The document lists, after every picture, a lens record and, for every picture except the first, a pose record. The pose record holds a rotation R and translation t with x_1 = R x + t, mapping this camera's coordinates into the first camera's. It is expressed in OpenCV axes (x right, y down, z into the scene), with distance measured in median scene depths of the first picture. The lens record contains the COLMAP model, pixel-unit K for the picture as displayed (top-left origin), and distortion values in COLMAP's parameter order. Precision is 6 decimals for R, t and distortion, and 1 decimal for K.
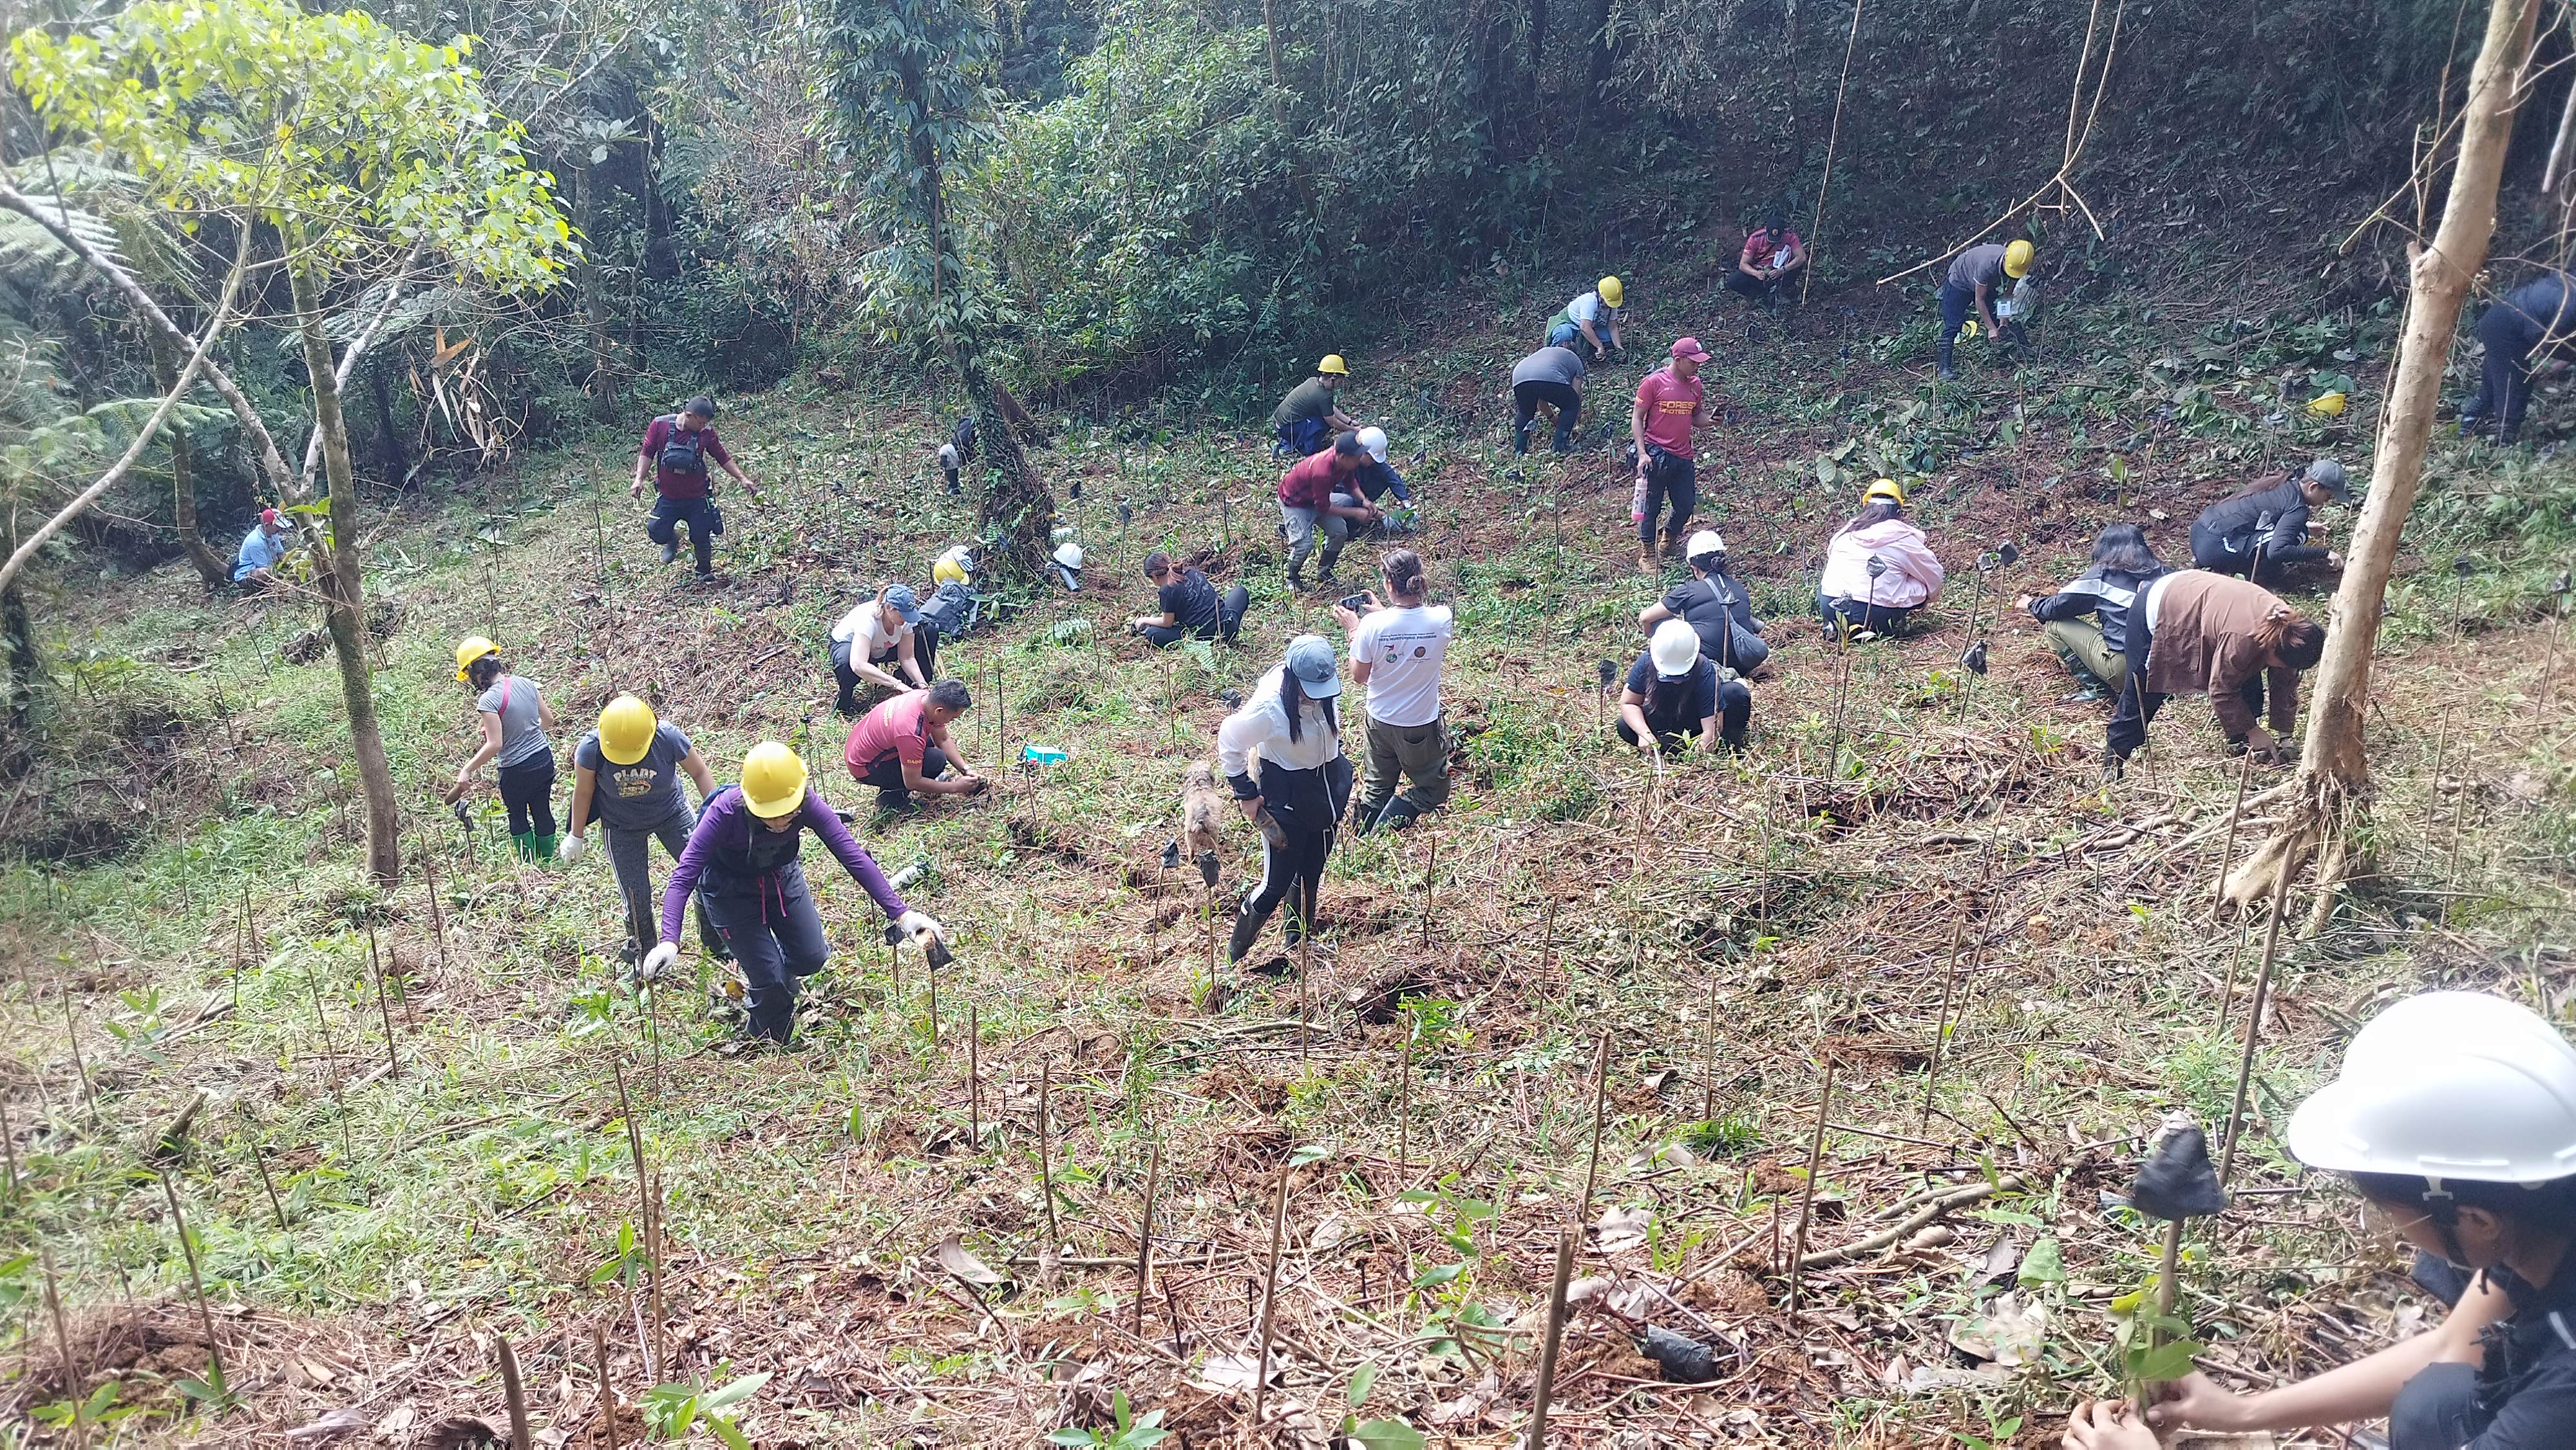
lens RADIAL K [[1861.3, 0, 1297.0], [0, 1861.3, 731.1], [0, 0, 1]] dist [0.008454, 0.001031]
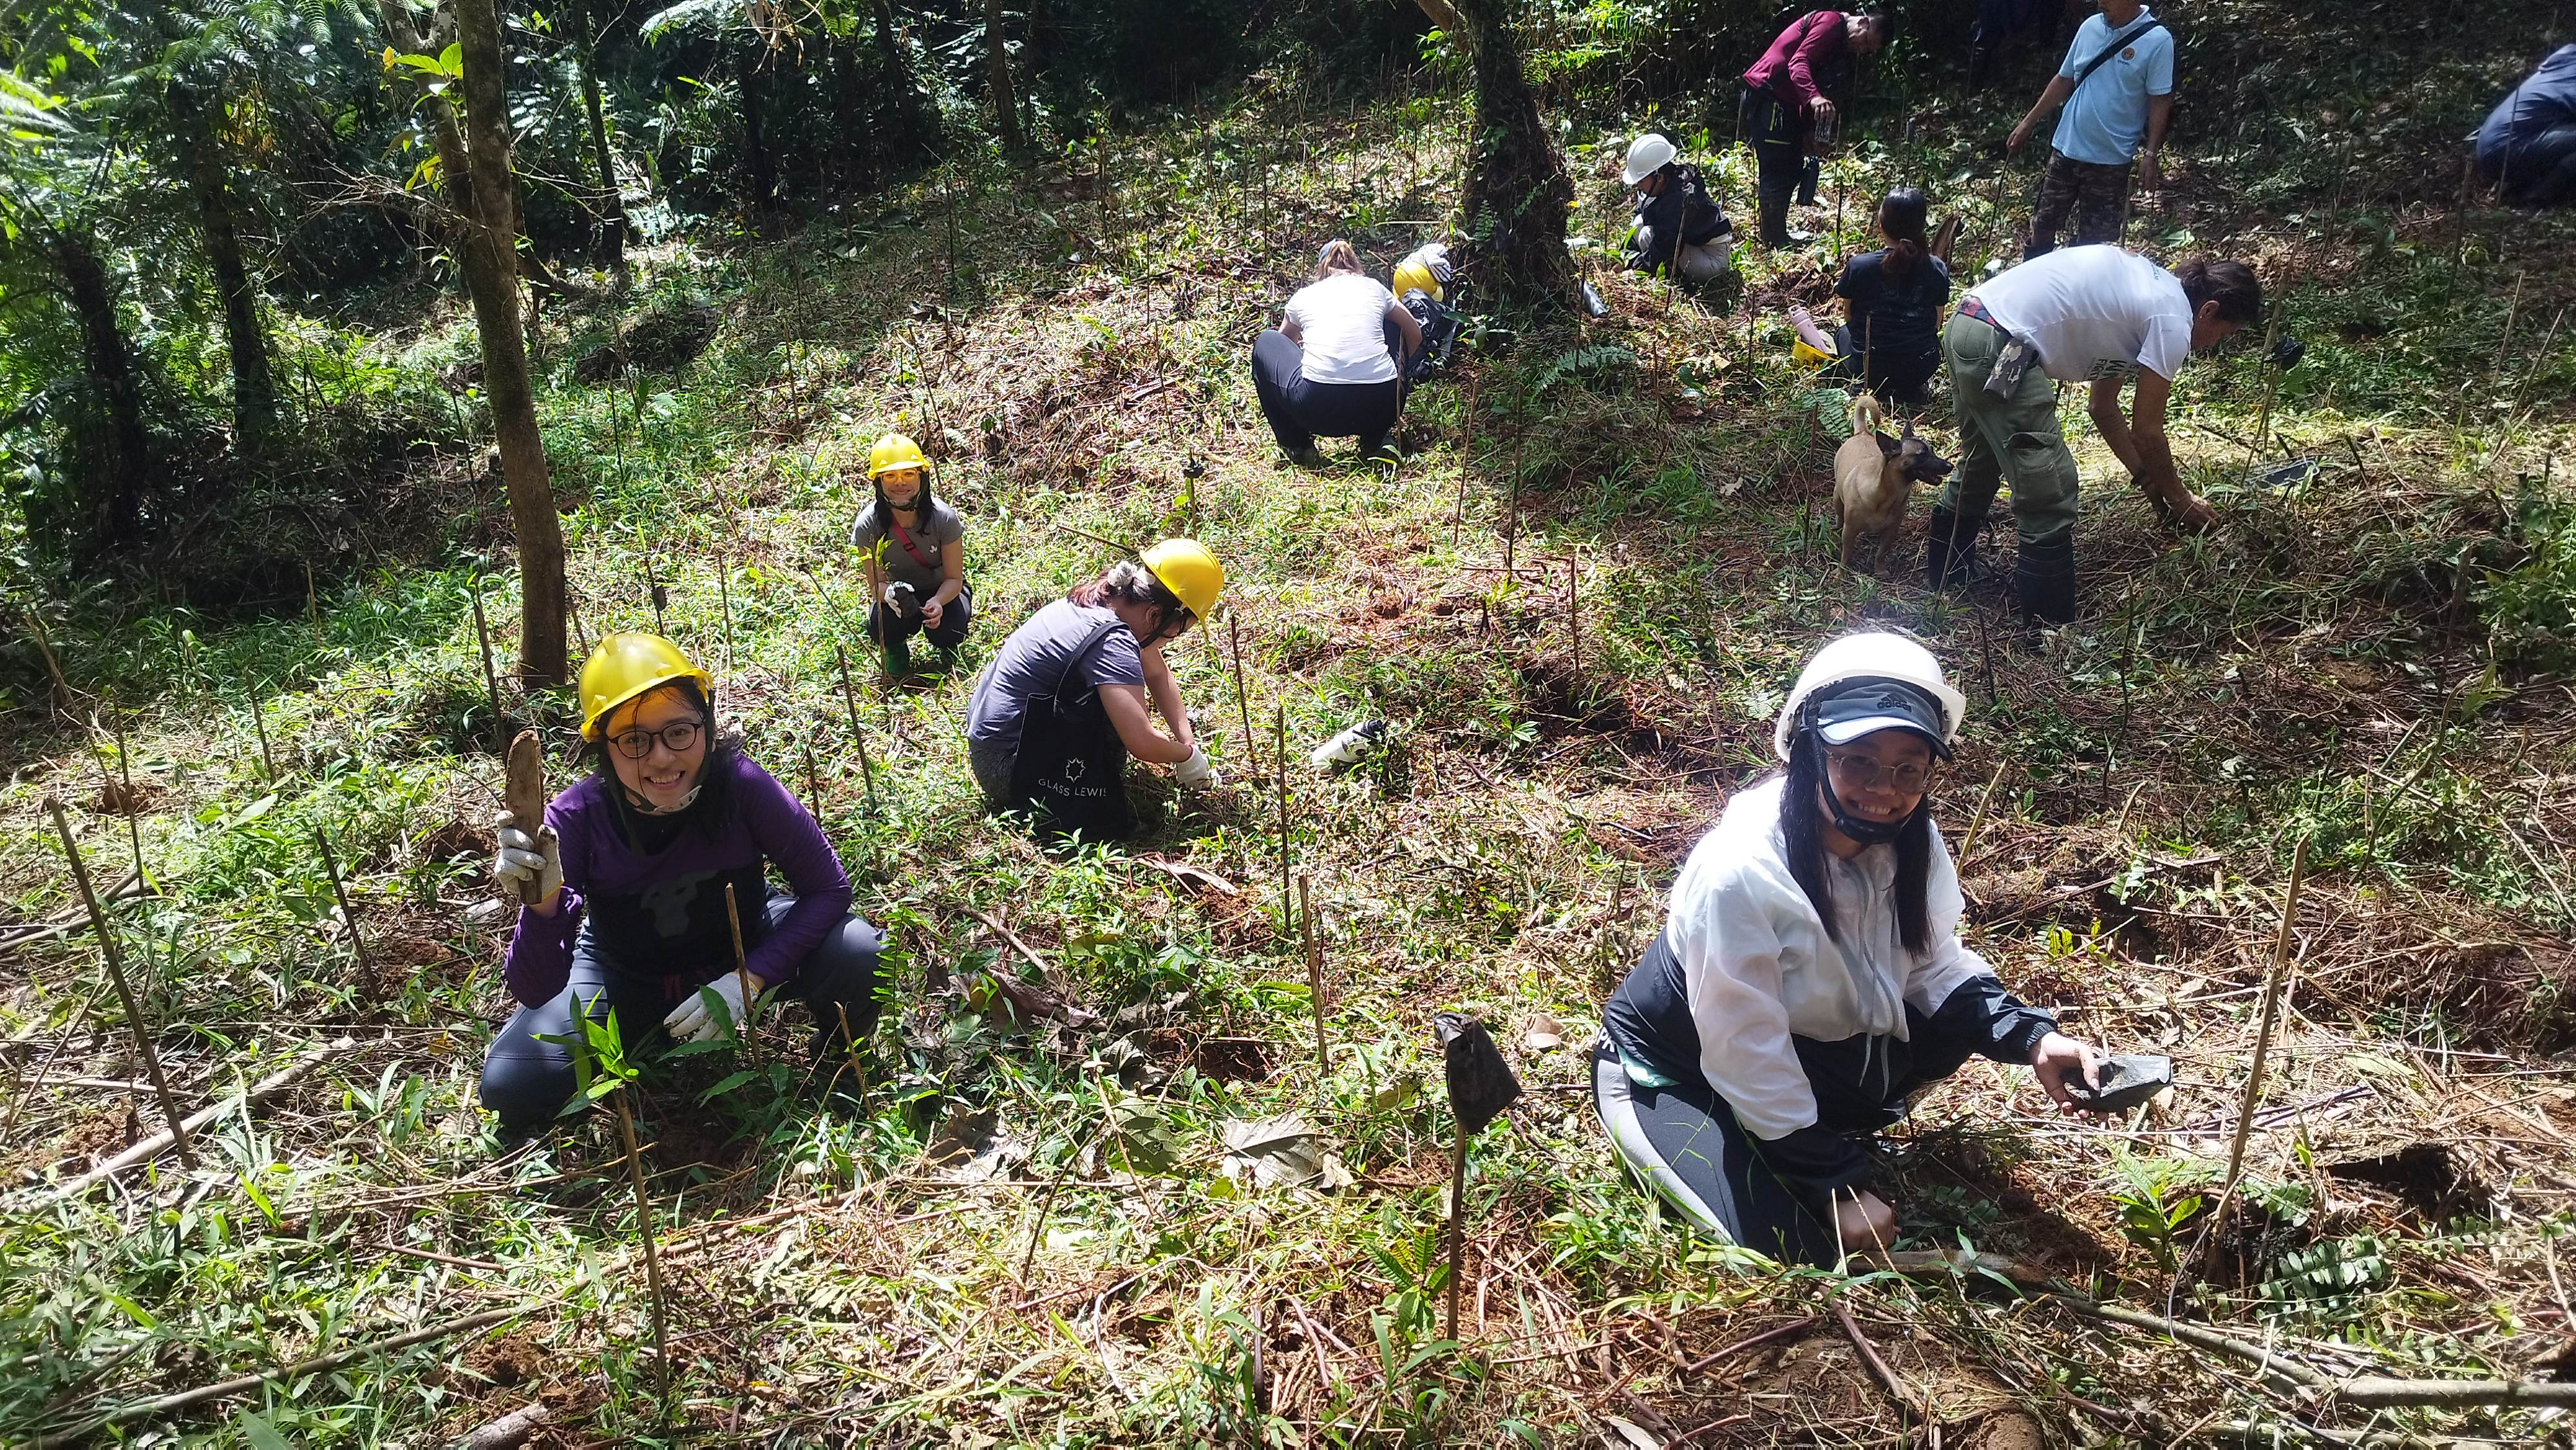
lens RADIAL K [[1861.3, 0, 1297.0], [0, 1861.3, 731.1], [0, 0, 1]] dist [0.008454, 0.001031]
pose [[0.975021, 0.088513, -0.203713, -0.081808], [-0.069838, 0.992820, 0.097116, 0.014275], [0.210847, -0.080464, 0.974202, 0.339315]]
